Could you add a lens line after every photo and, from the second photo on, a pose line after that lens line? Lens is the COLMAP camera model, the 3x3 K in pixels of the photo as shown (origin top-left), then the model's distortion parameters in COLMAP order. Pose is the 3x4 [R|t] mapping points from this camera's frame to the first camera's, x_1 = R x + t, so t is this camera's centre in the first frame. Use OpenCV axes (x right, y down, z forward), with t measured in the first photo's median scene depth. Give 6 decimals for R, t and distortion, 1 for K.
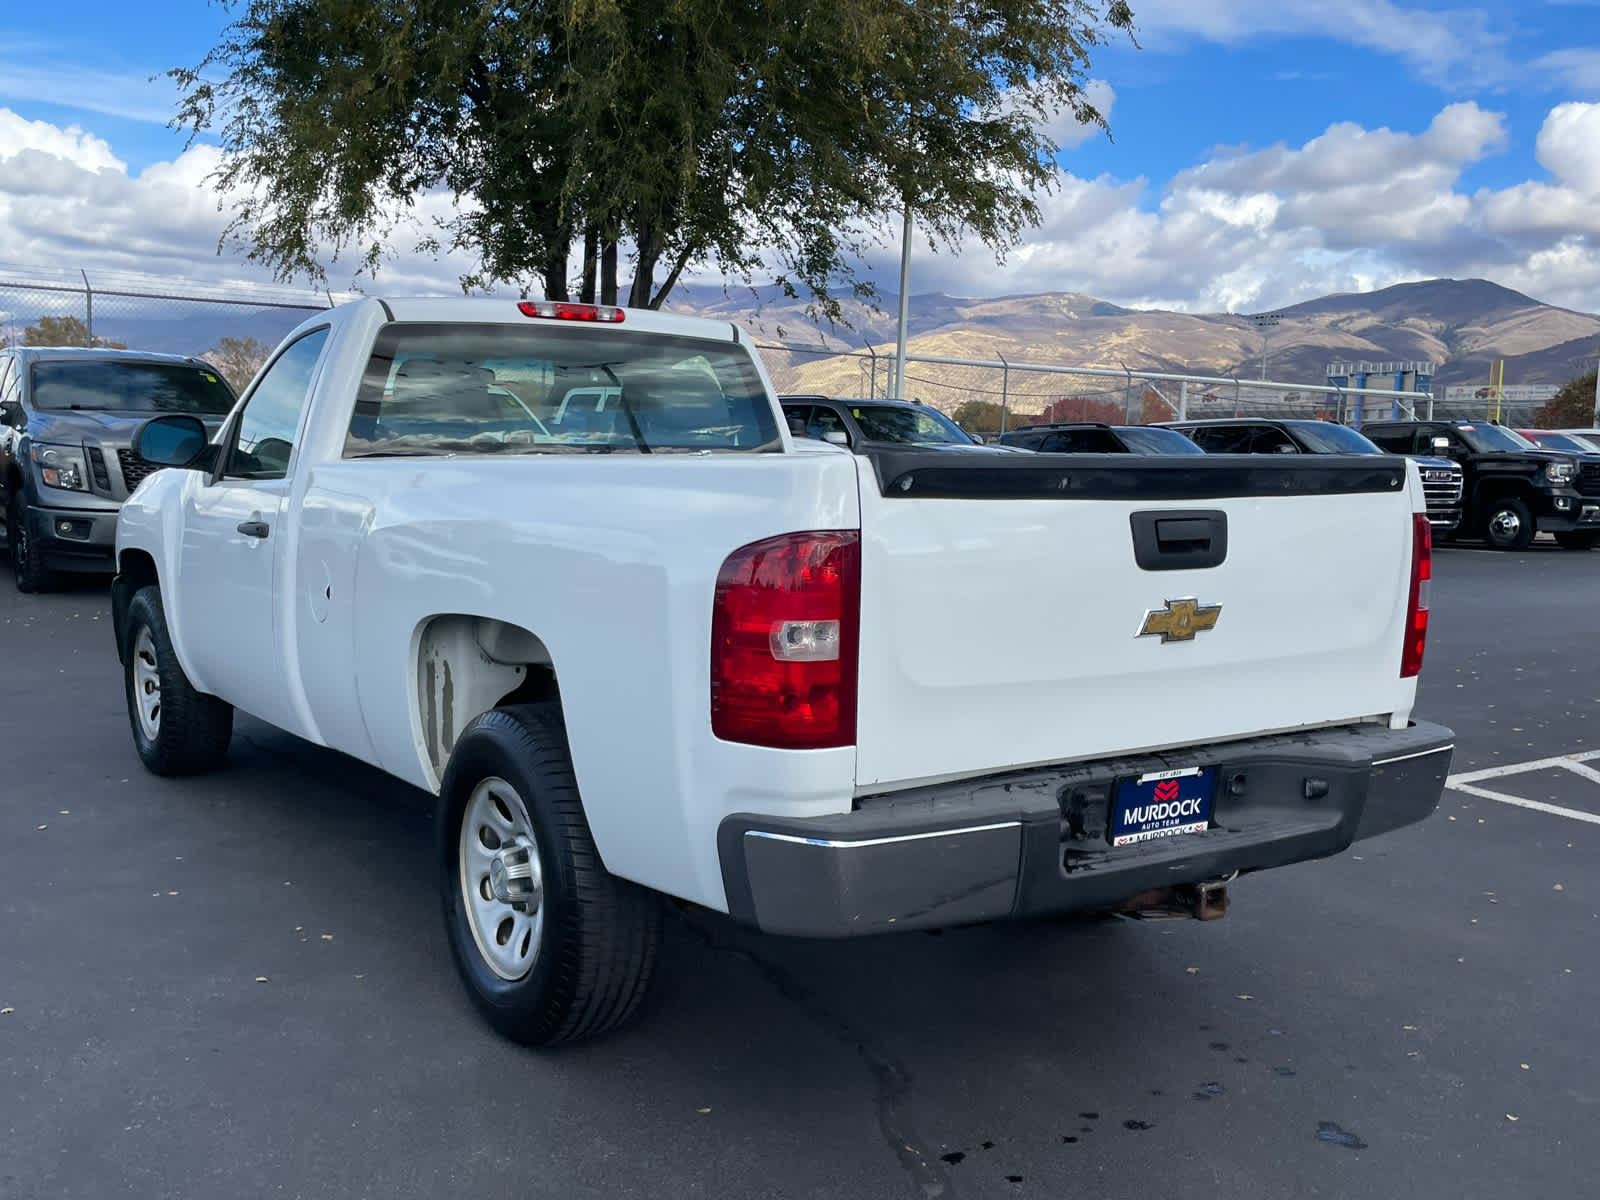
lens RADIAL K [[1583.8, 0, 821.4], [0, 1583.8, 606.3], [0, 0, 1]] dist [0.103038, -0.154495]
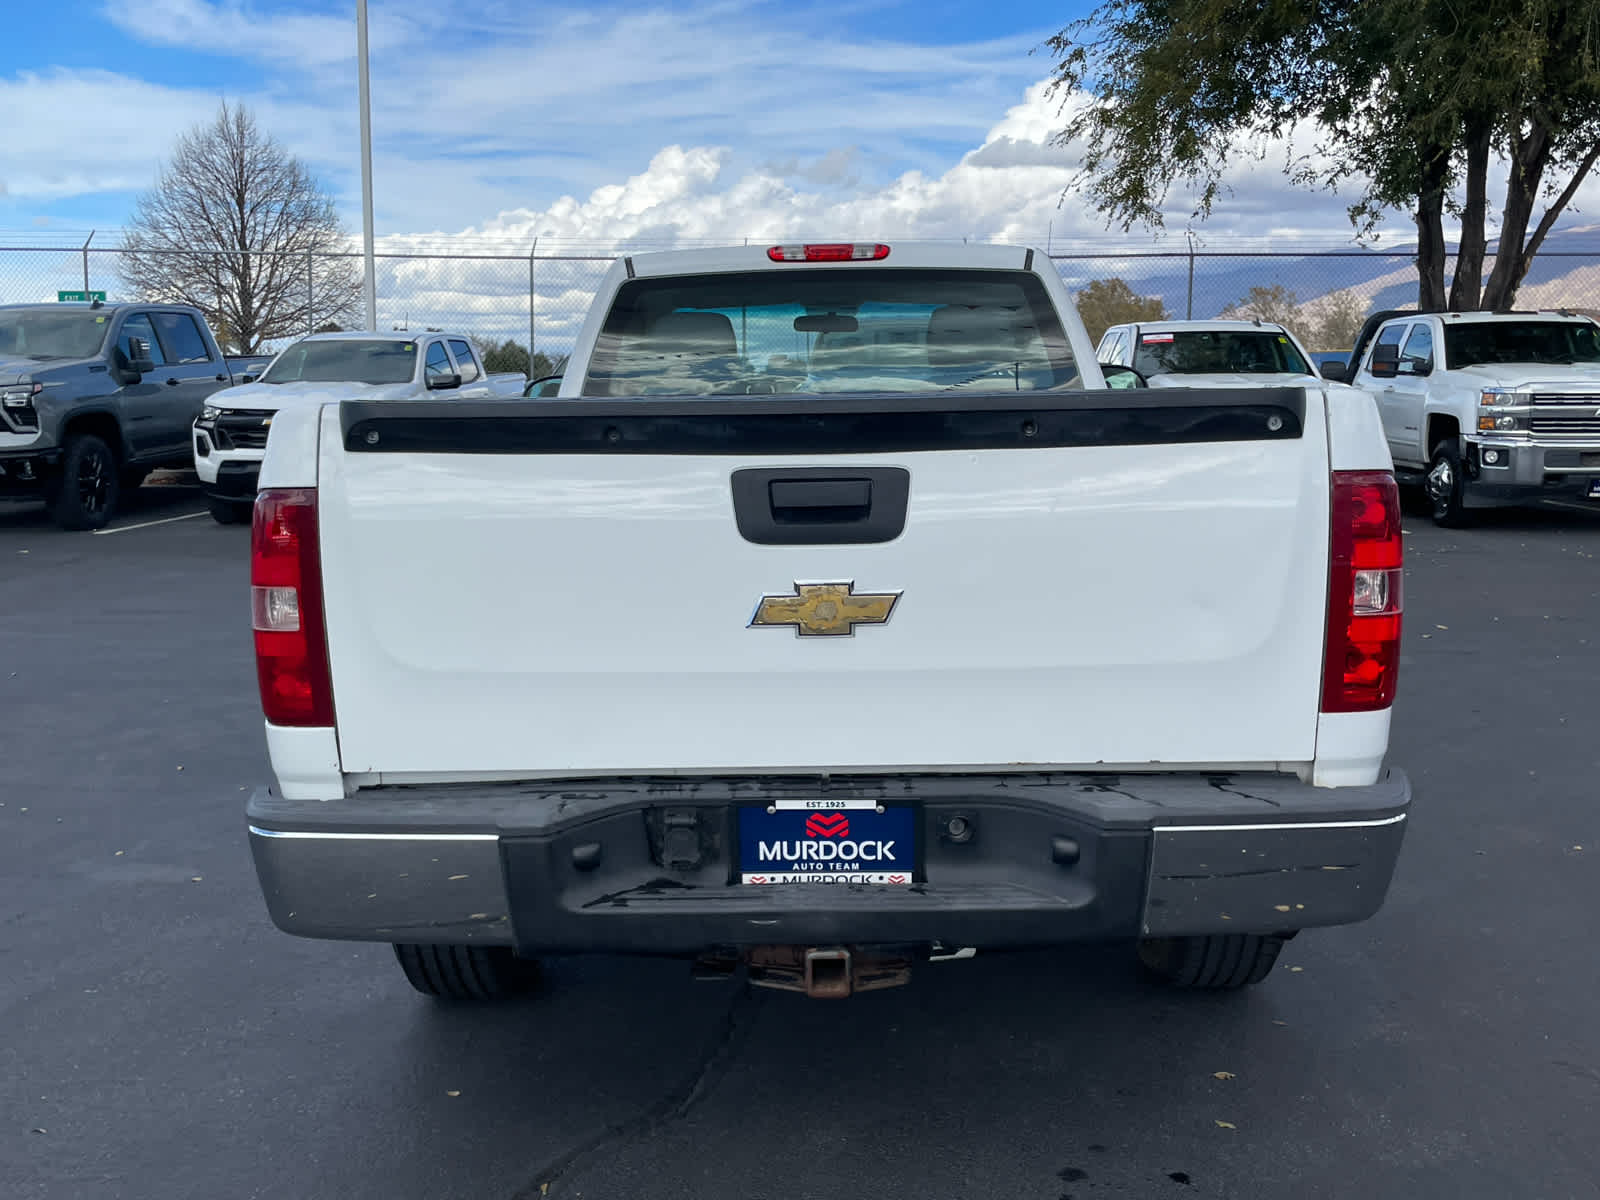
lens RADIAL K [[1583.8, 0, 821.4], [0, 1583.8, 606.3], [0, 0, 1]] dist [0.103038, -0.154495]
pose [[0.809023, 0.054422, -0.585252, 0.583575], [-0.034452, 0.998383, 0.045214, -0.023900], [0.586767, -0.016416, 0.809590, 0.320947]]
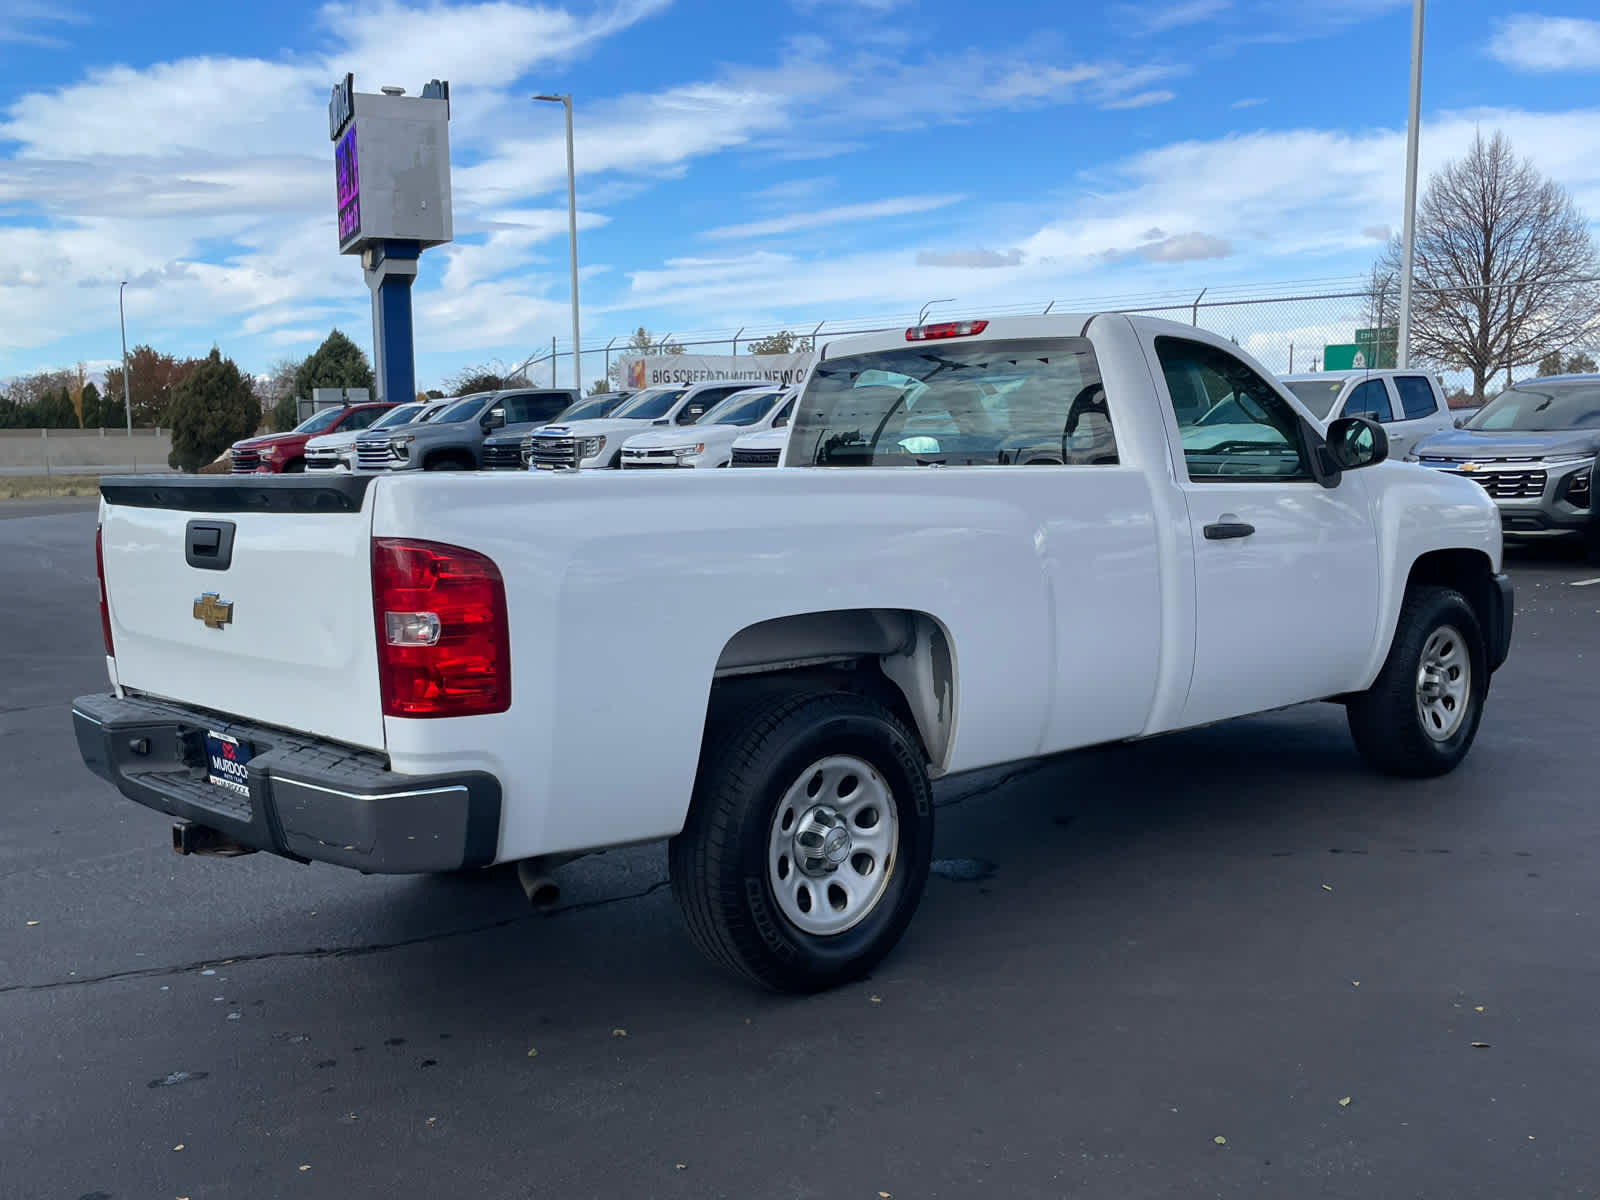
lens RADIAL K [[1577.9, 0, 816.6], [0, 1577.9, 591.1], [0, 0, 1]] dist [0.117000, -0.181164]
pose [[0.133992, 0.075314, -0.988116, 1.293253], [-0.073857, 0.995094, 0.065830, -0.104874], [0.988226, 0.064159, 0.138897, 1.109606]]
